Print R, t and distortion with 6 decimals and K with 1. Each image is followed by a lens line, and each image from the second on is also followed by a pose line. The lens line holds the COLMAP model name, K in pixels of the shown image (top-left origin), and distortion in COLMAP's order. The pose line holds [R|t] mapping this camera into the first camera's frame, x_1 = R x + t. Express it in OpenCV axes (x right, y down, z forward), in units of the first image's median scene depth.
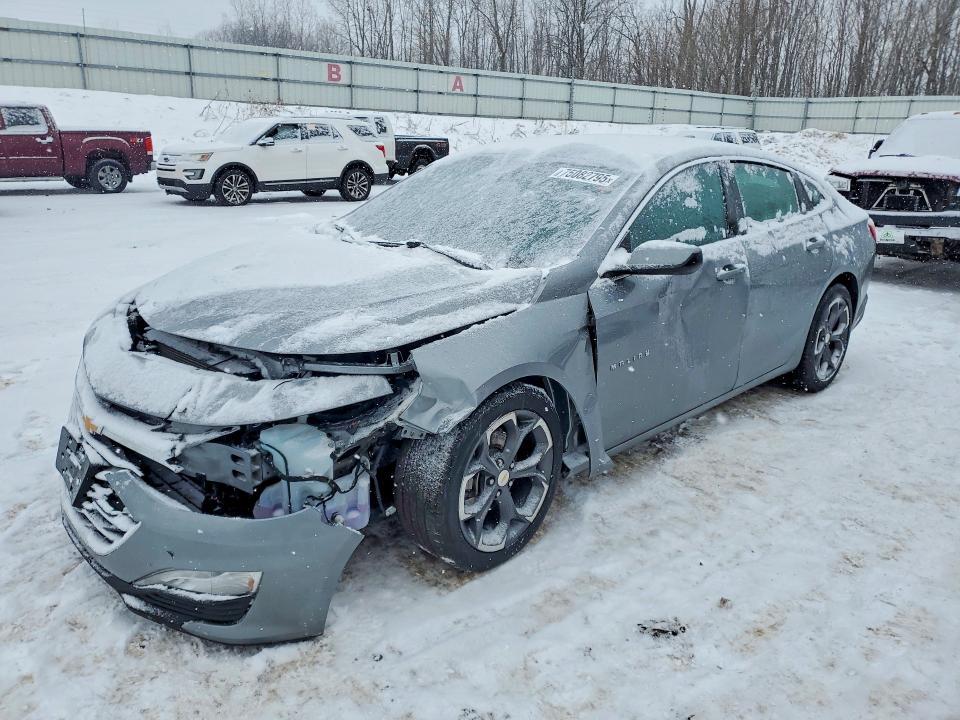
lens RADIAL K [[791.5, 0, 465.3], [0, 791.5, 358.5], [0, 0, 1]] dist [0.013159, 0.004055]
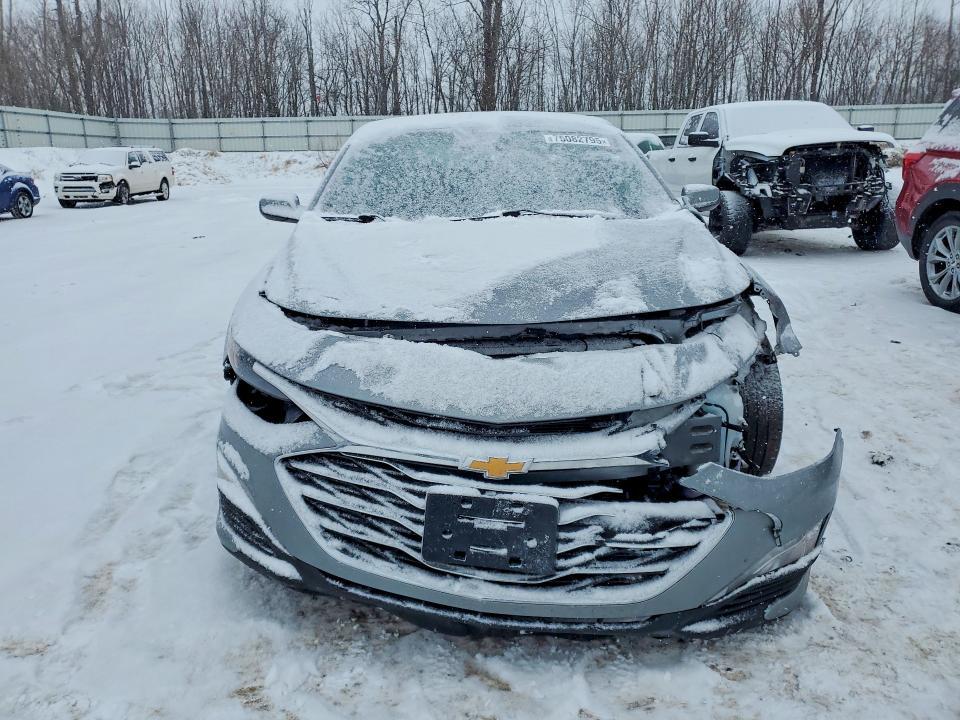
lens RADIAL K [[791.5, 0, 465.3], [0, 791.5, 358.5], [0, 0, 1]] dist [0.013159, 0.004055]
pose [[0.652166, -0.219359, 0.725645, -0.138844], [0.245623, 0.966726, 0.071485, -0.010085], [-0.717181, 0.131615, 0.684345, 0.072222]]
